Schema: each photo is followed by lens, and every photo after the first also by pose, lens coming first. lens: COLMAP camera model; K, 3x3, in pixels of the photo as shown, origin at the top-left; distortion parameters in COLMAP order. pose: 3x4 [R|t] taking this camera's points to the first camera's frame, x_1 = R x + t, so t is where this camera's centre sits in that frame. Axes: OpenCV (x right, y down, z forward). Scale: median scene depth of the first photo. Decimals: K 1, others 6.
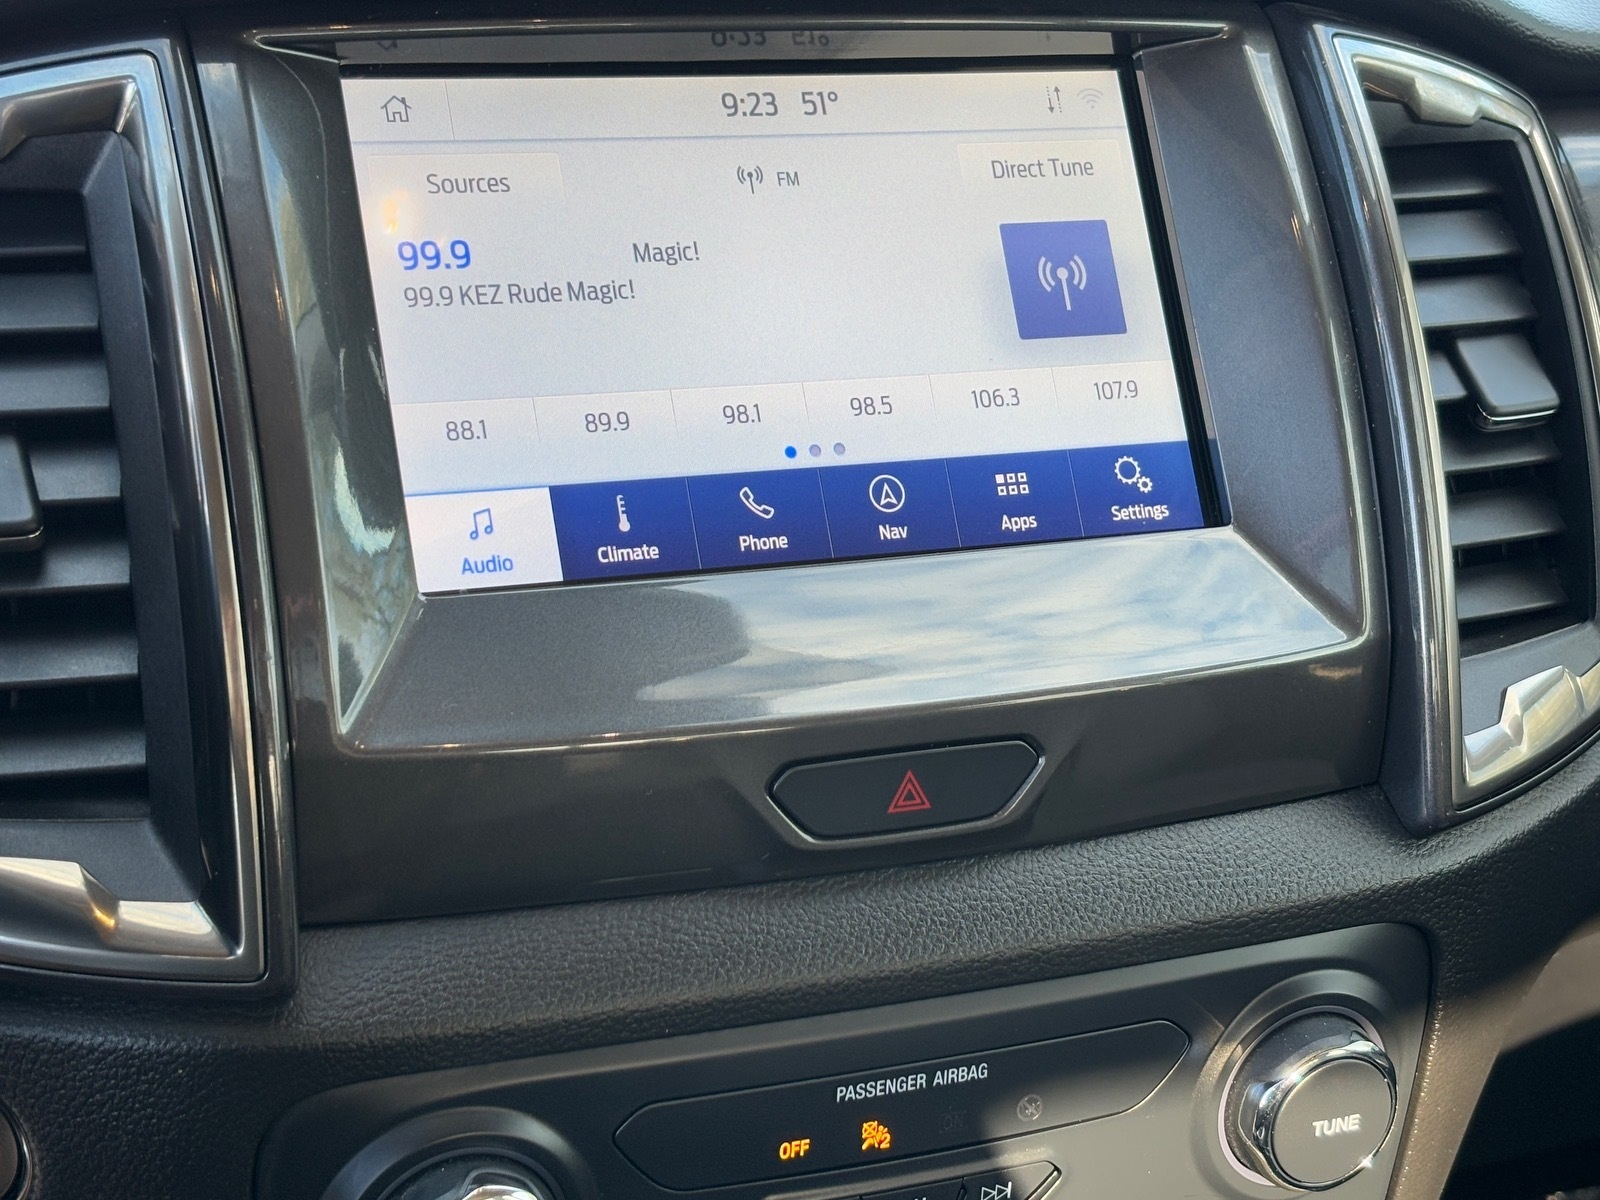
lens RADIAL K [[2755.0, 0, 800.0], [0, 2755.0, 600.0], [0, 0, 1]] dist [0.294382, -1.349845]
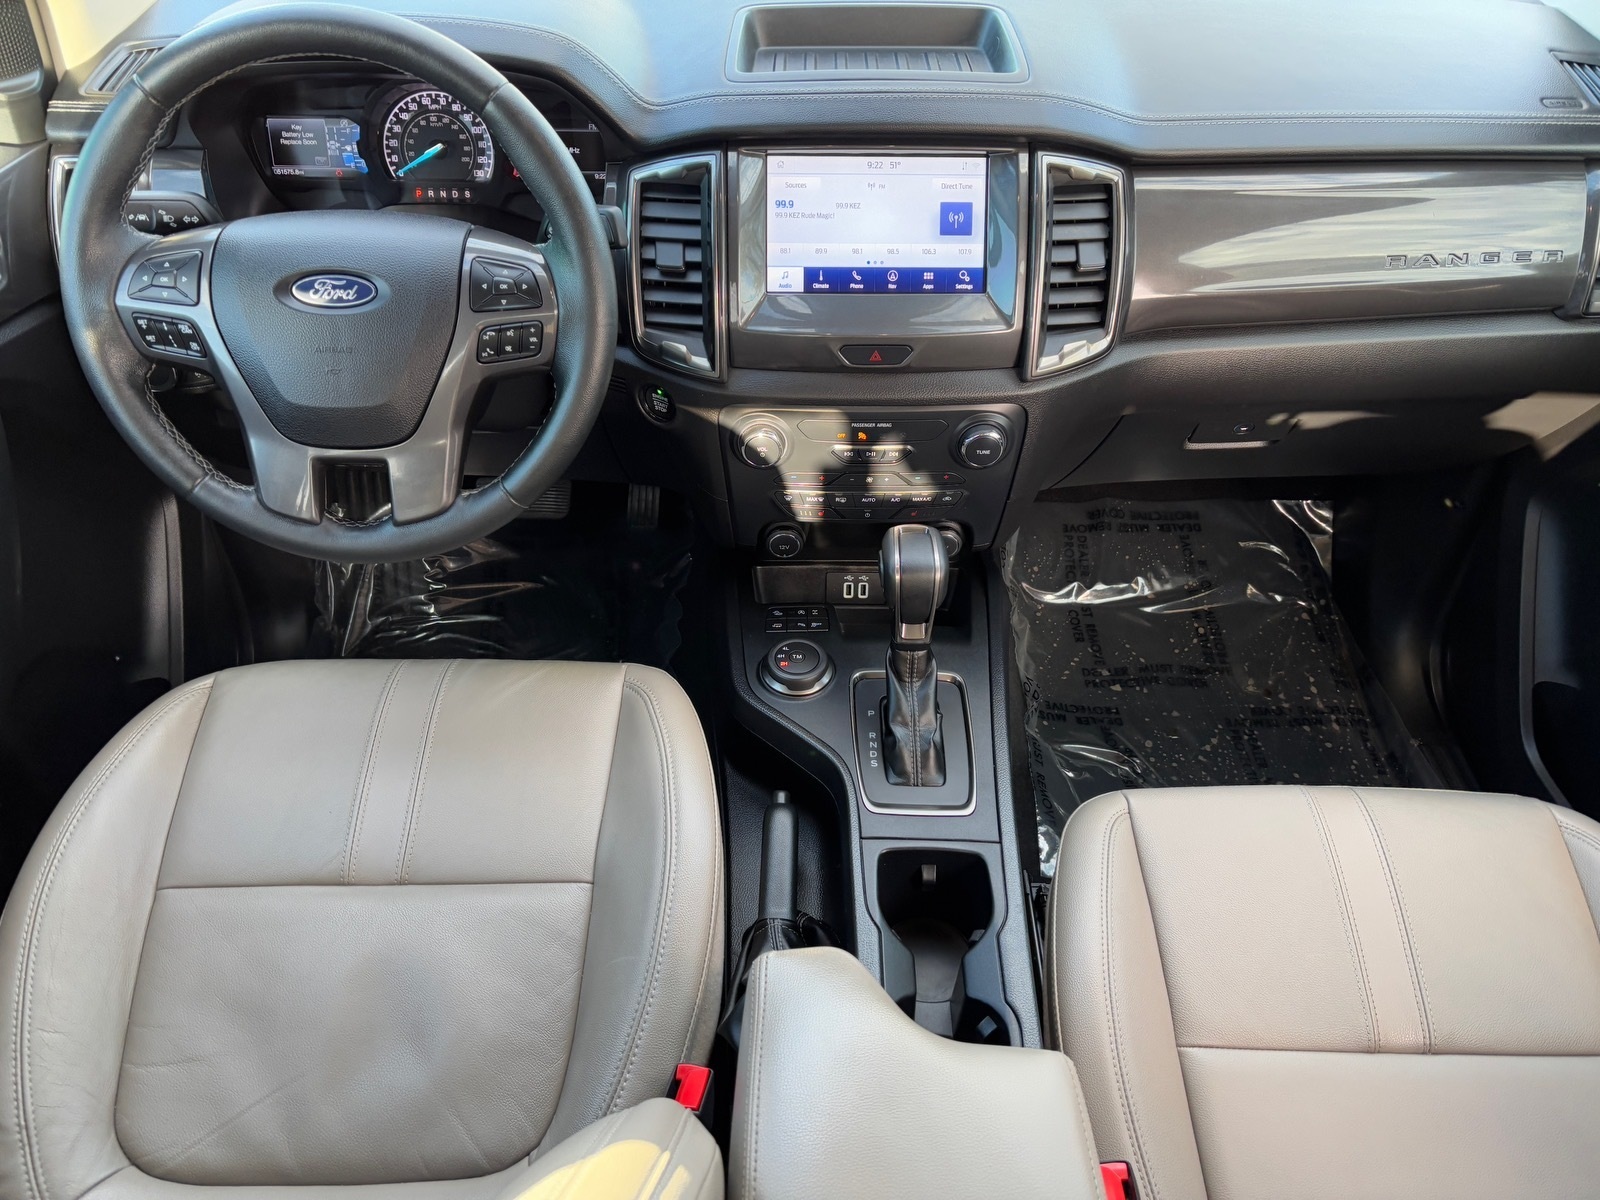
lens RADIAL K [[1203.1, 0, 800.0], [0, 1203.1, 600.0], [0, 0, 1]] dist [0.023427, -0.031260]
pose [[0.922021, 0.215813, -0.321405, 0.569203], [-0.091155, 0.927887, 0.361548, -0.221915], [0.376254, -0.304058, 0.875204, -0.696247]]
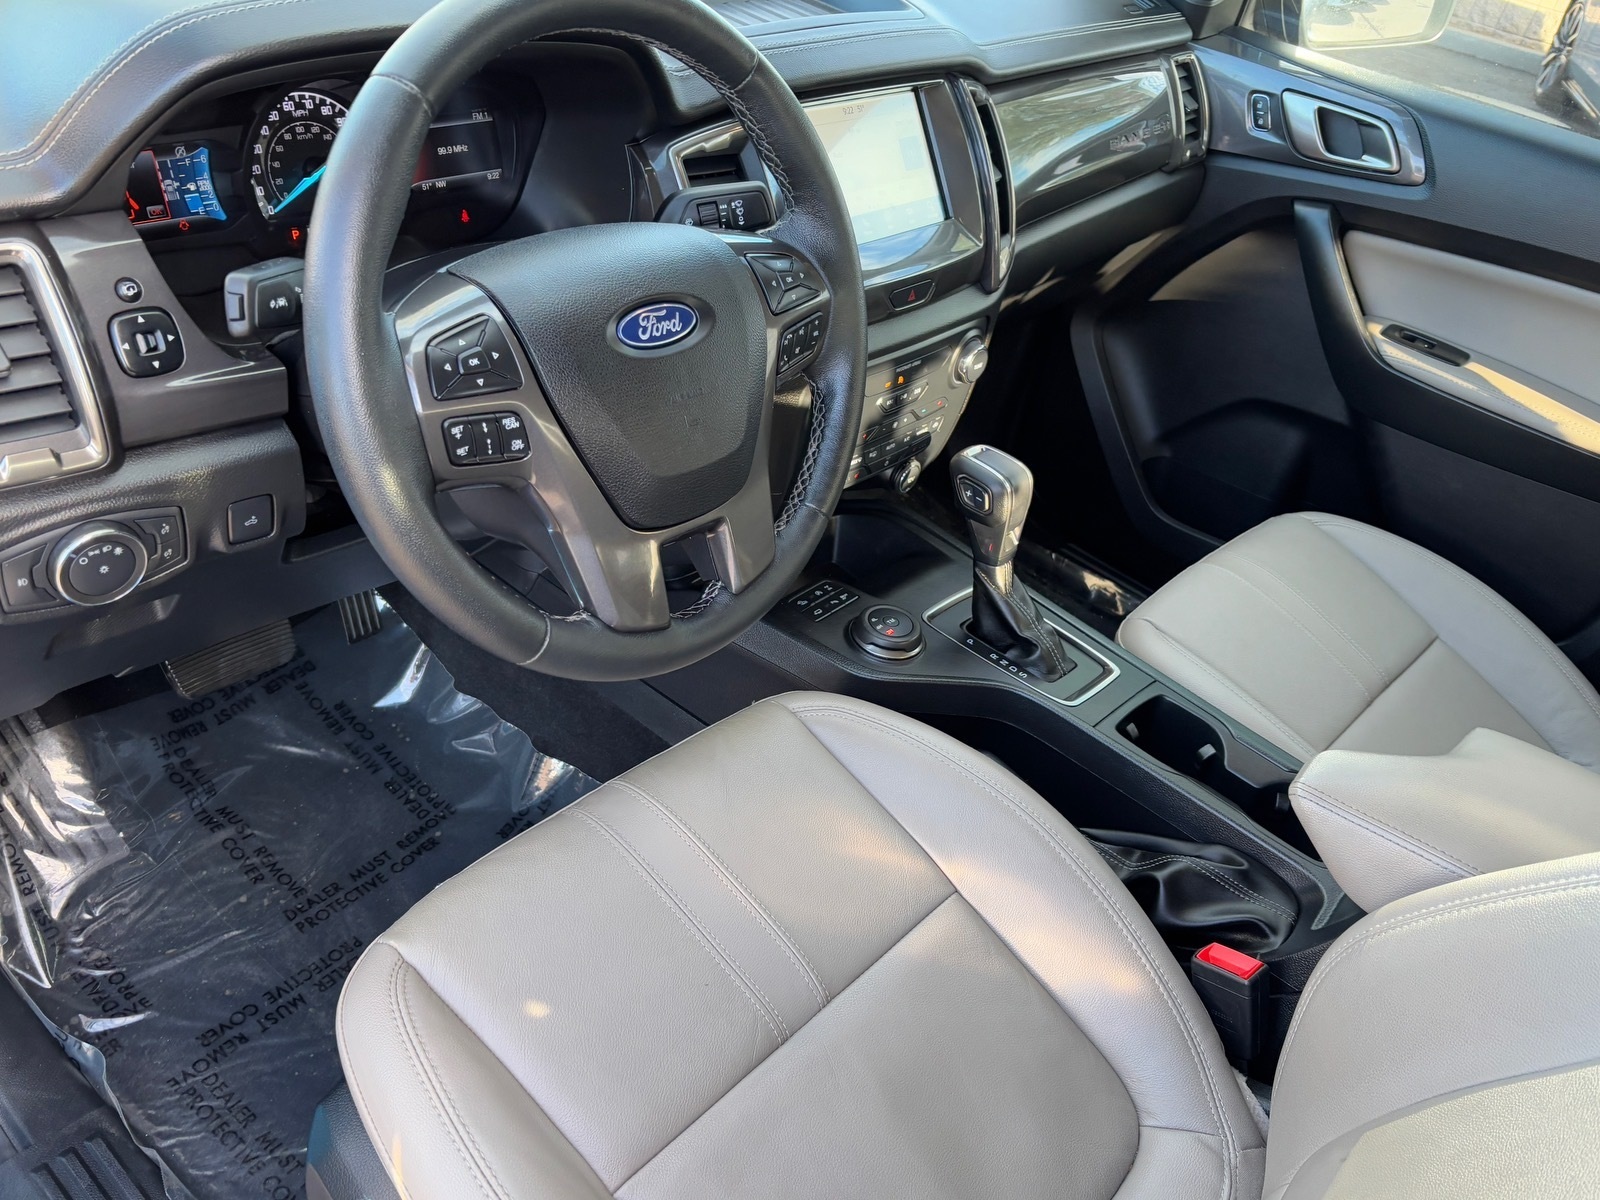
lens RADIAL K [[1368.5, 0, 800.0], [0, 1368.5, 600.0], [0, 0, 1]] dist [0.081133, -0.084444]
pose [[0.898960, -0.176360, 0.400958, -0.977471], [0.044389, 0.947332, 0.317161, -0.152198], [-0.435775, -0.267317, 0.859443, -0.787715]]
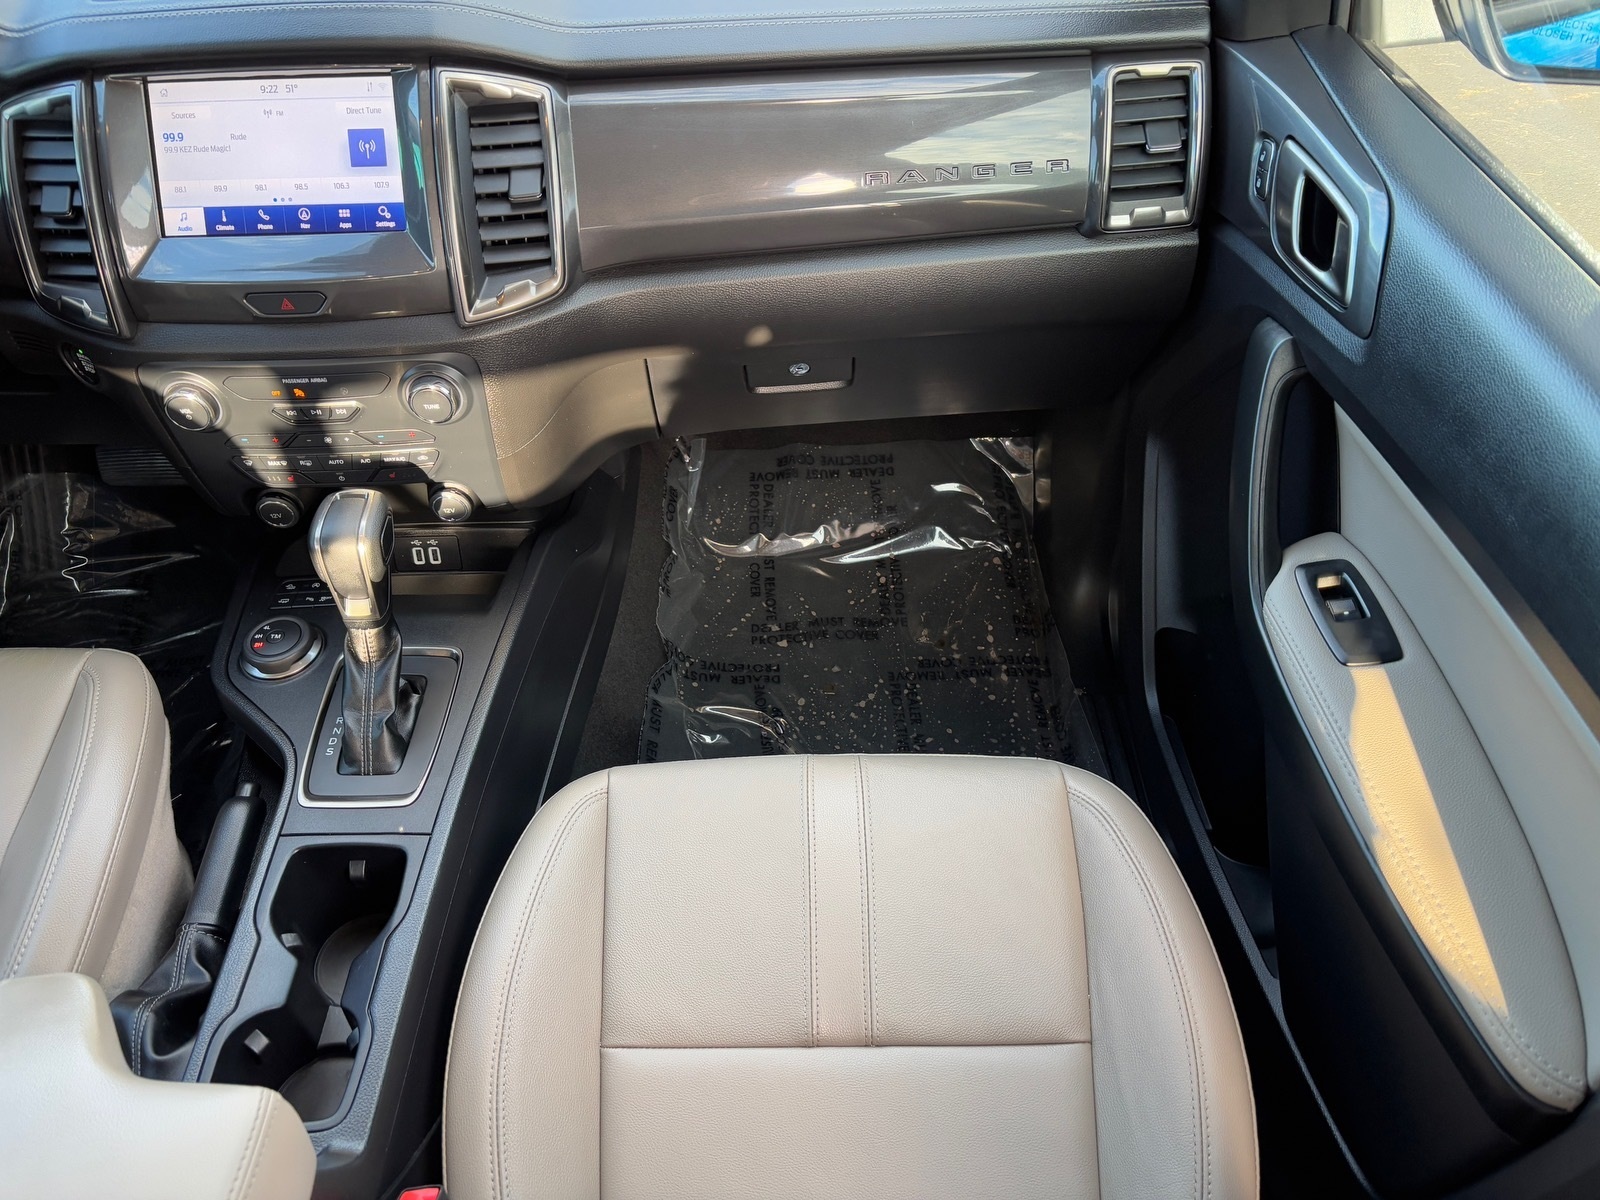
lens RADIAL K [[1197.8, 0, 802.3], [0, 1197.8, 605.3], [0, 0, 1]] dist [0.057949, -0.071812]
pose [[0.927321, 0.201597, -0.315331, 1.231464], [-0.057451, 0.909221, 0.412330, -0.262918], [0.369830, -0.364246, 0.854722, -0.270932]]
